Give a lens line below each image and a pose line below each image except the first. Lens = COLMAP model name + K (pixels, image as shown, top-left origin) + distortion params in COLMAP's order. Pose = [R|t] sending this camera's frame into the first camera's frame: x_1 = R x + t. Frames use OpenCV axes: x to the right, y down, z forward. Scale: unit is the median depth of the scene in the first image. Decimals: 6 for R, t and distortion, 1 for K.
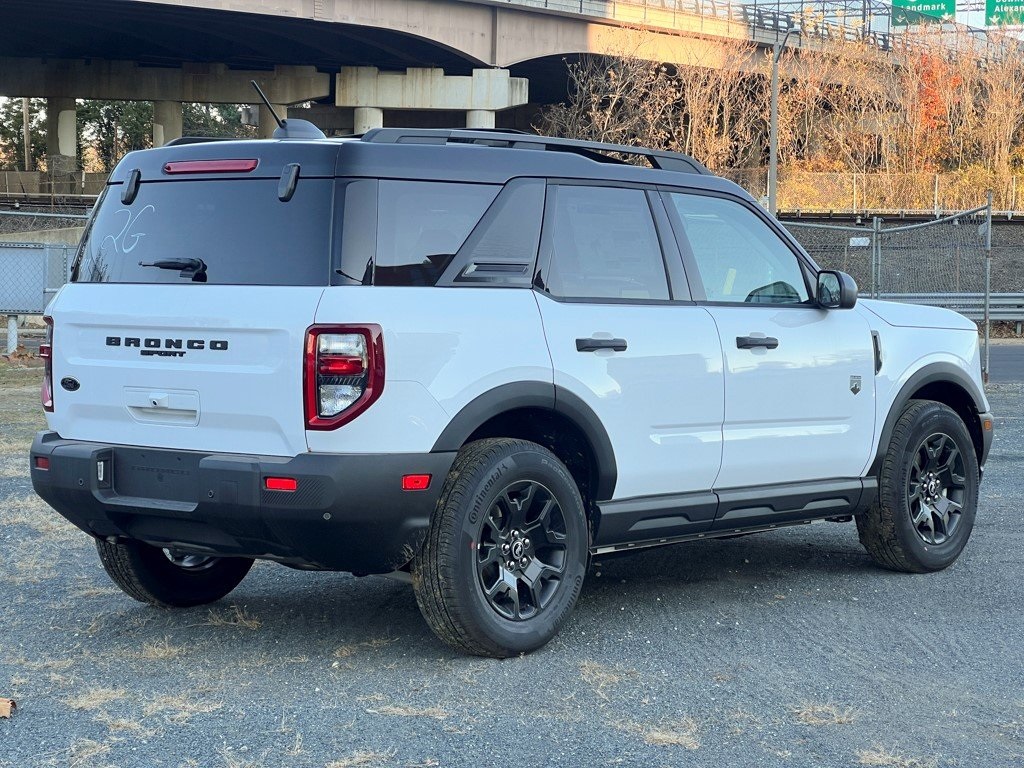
lens RADIAL K [[2317.5, 0, 512.0], [0, 2317.5, 384.0], [0, 0, 1]] dist [-0.361289, 10.759967]
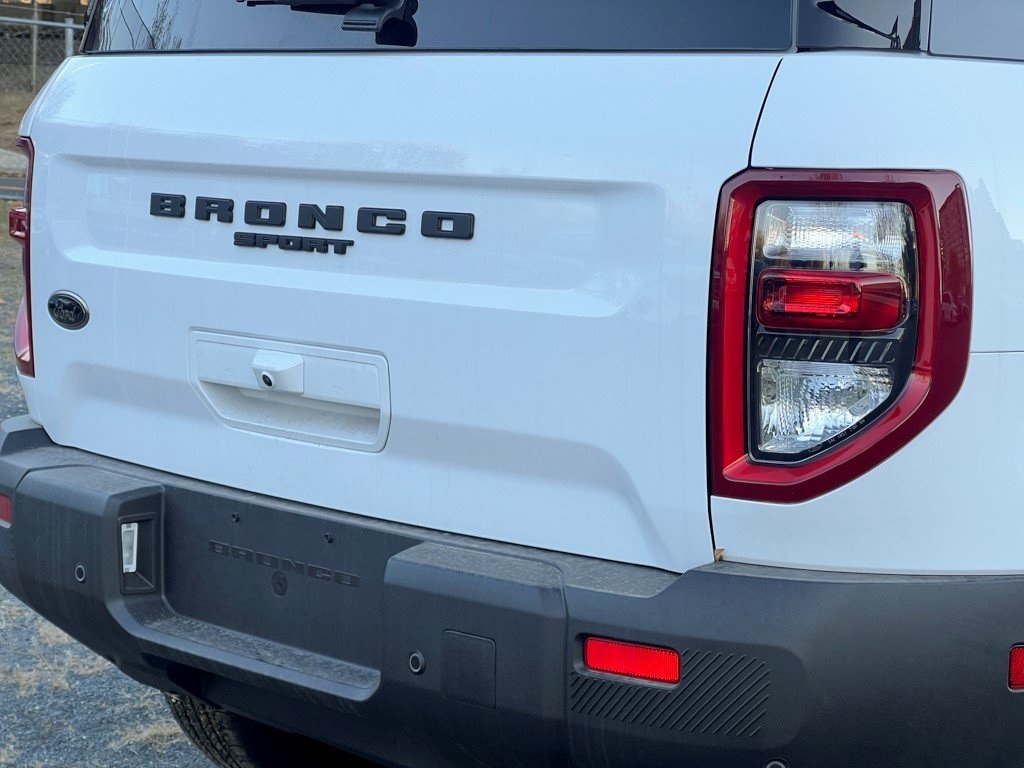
lens RADIAL K [[2317.5, 0, 512.0], [0, 2317.5, 384.0], [0, 0, 1]] dist [-0.361289, 10.759967]
pose [[0.995975, 0.027897, -0.085175, -0.085797], [-0.022517, 0.997729, 0.063482, -0.015046], [0.086753, -0.061309, 0.994342, 0.645062]]
